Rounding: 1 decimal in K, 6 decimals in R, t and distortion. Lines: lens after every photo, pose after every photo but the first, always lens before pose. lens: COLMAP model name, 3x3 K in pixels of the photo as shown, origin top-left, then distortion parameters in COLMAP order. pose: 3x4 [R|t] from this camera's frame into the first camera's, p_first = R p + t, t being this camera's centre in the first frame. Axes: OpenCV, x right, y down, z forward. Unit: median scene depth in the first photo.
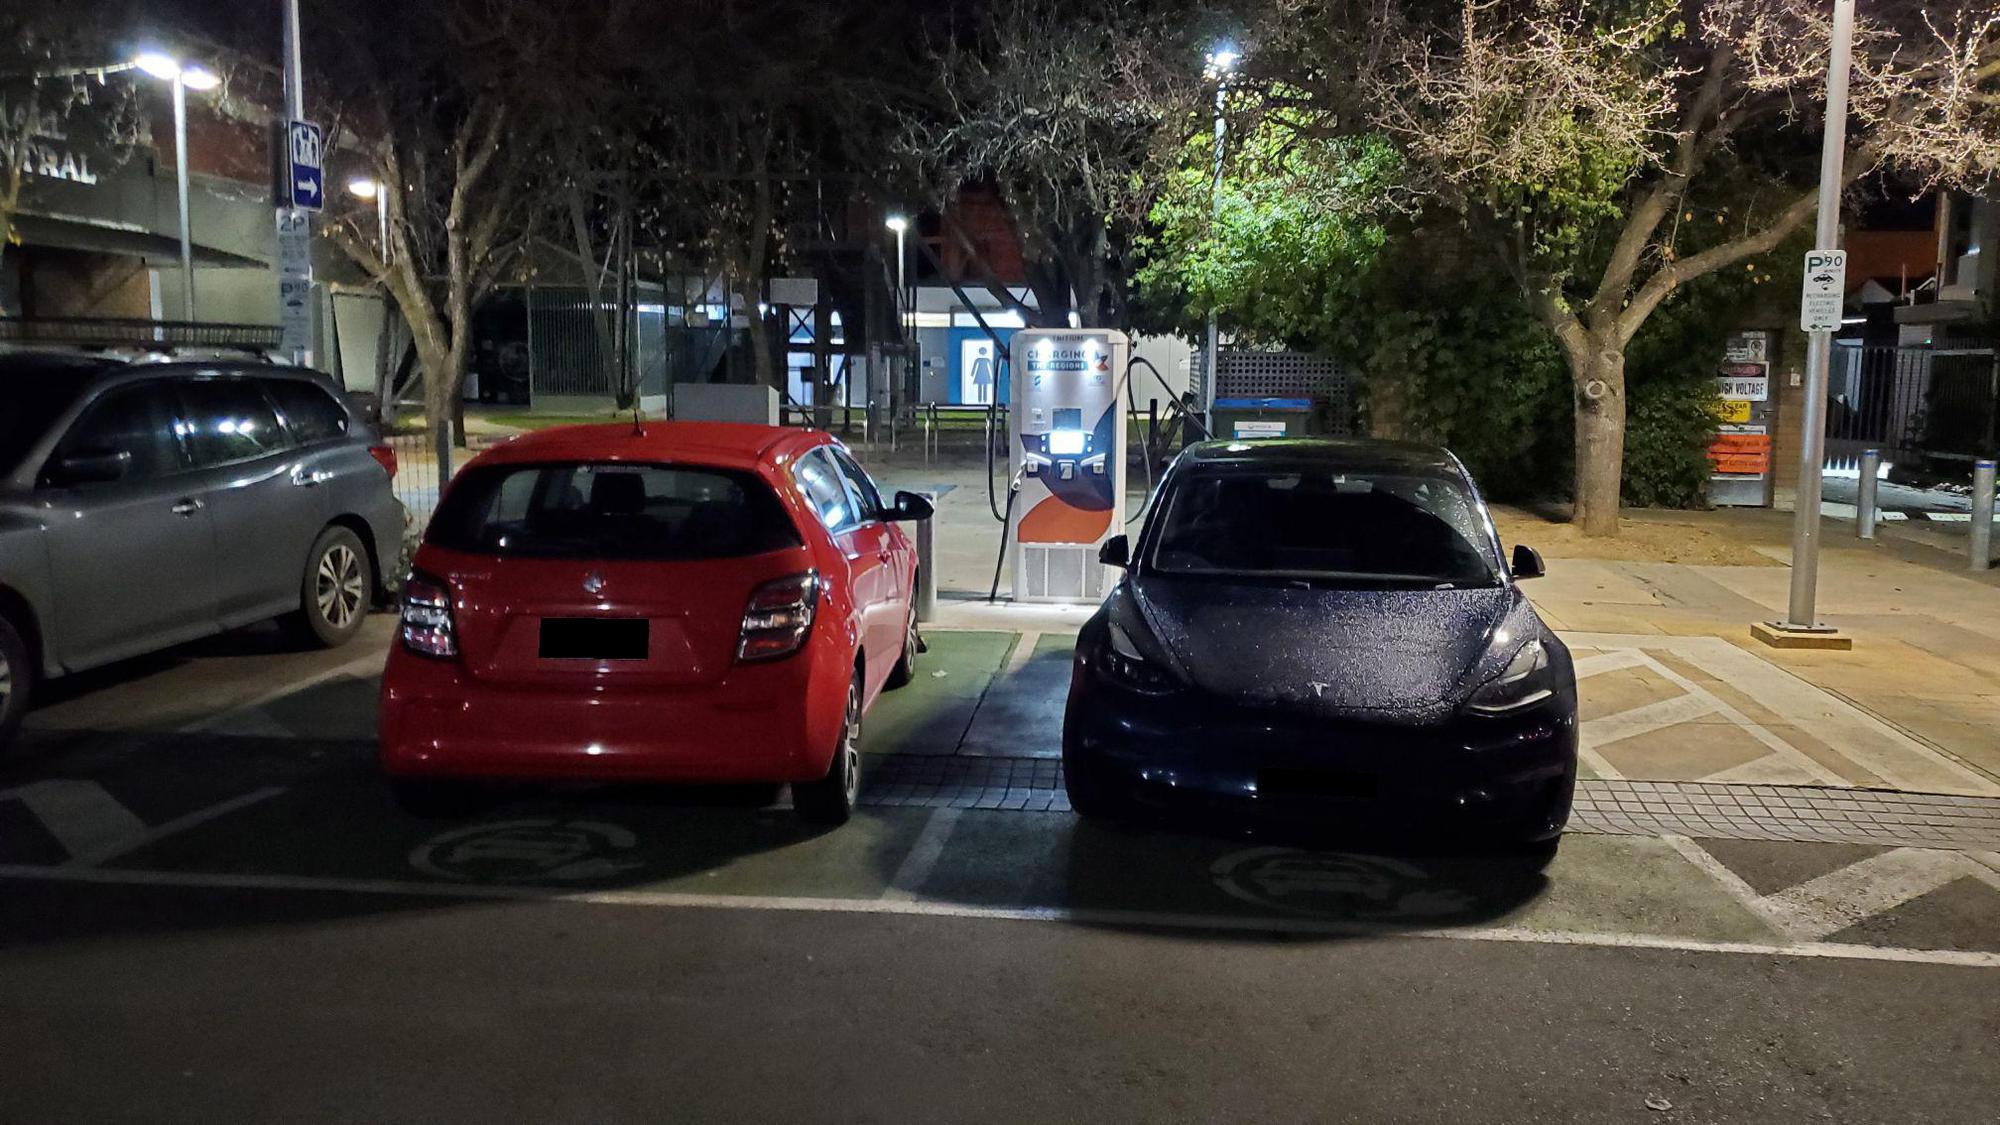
lens RADIAL K [[1557.4, 0, 998.5], [0, 1557.4, 541.2], [0, 0, 1]] dist [0.008971, -0.003248]
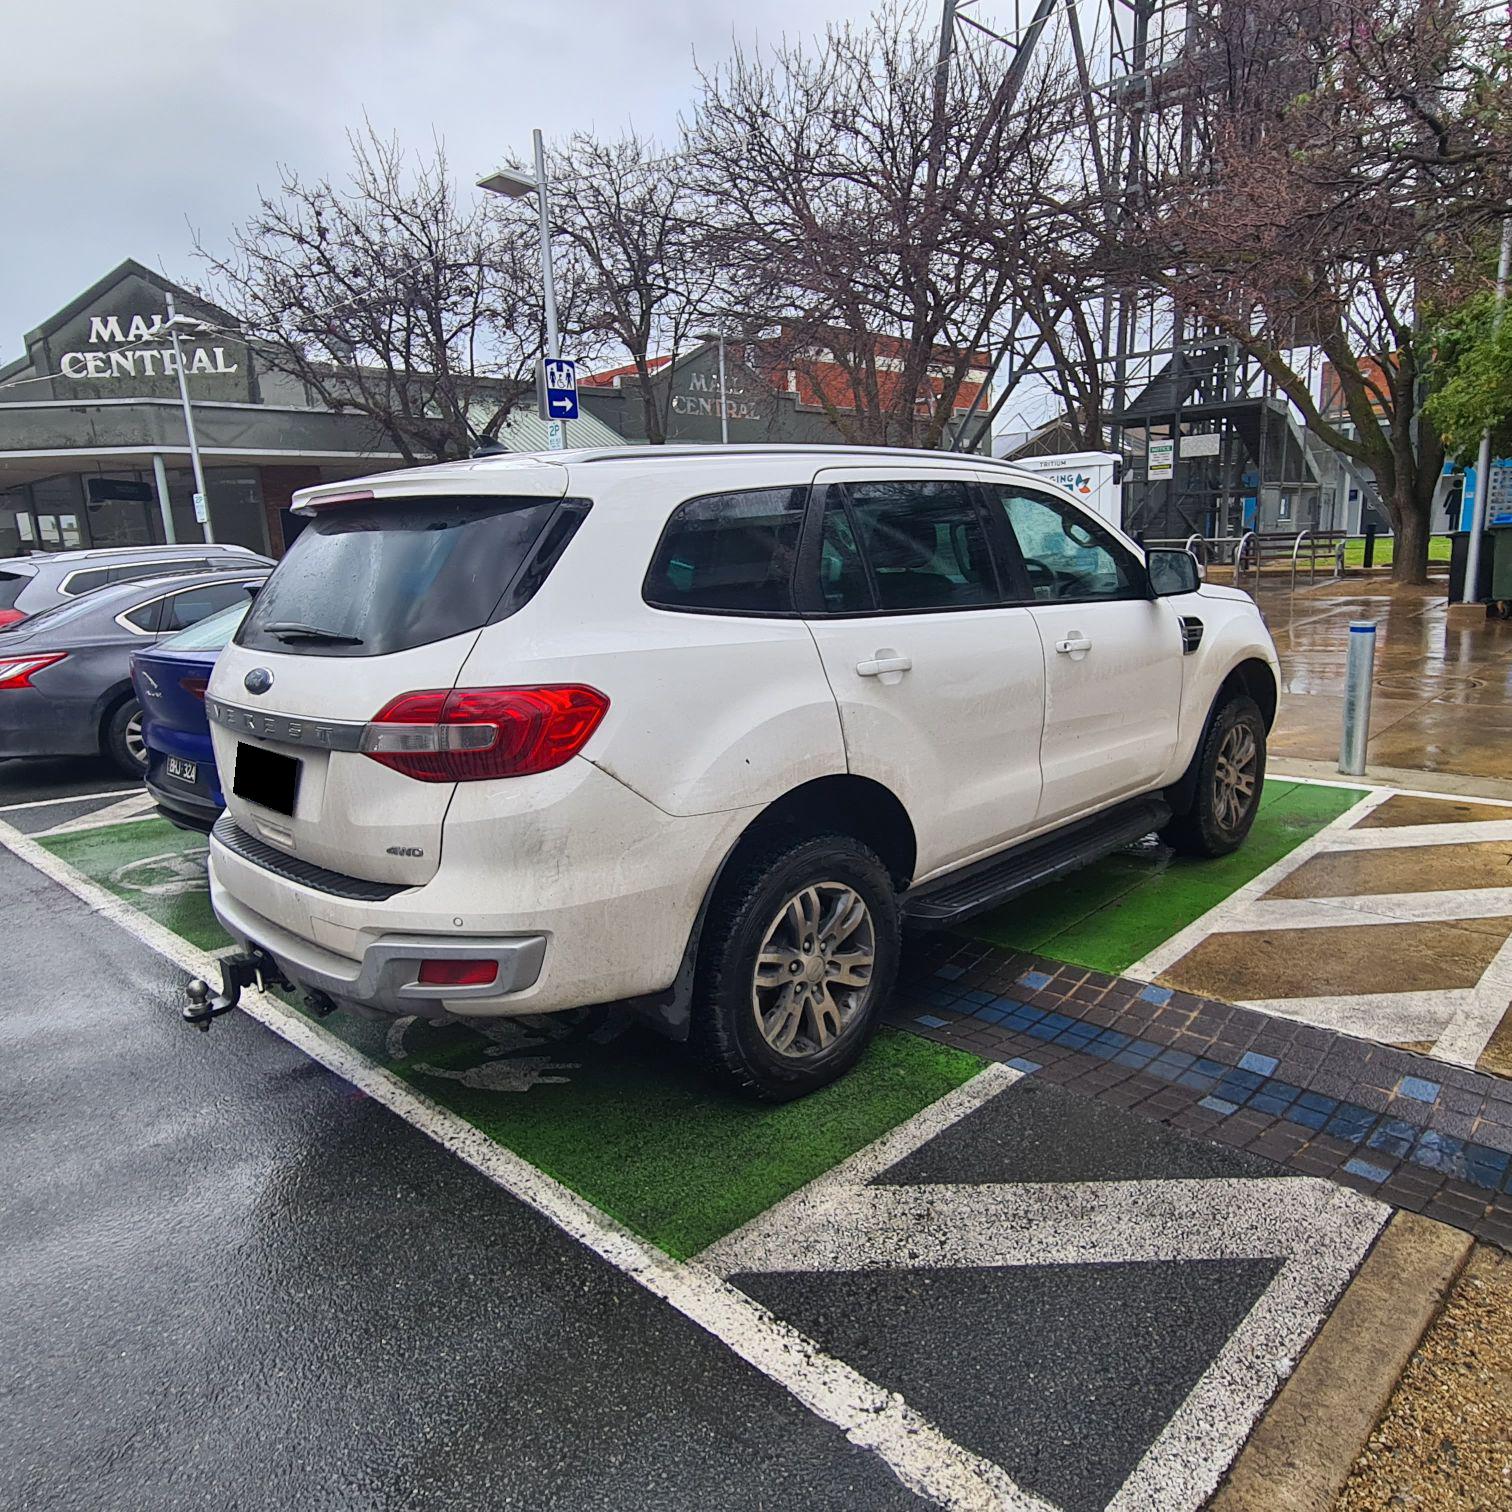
lens RADIAL K [[1064.7, 0, 759.8], [0, 1064.7, 782.9], [0, 0, 1]] dist [-0.014994, 0.000377]
pose [[0.786117, 0.099451, -0.610024, 0.667123], [-0.020274, 0.990588, 0.135366, -0.020484], [0.617745, -0.094046, 0.780735, 0.549274]]
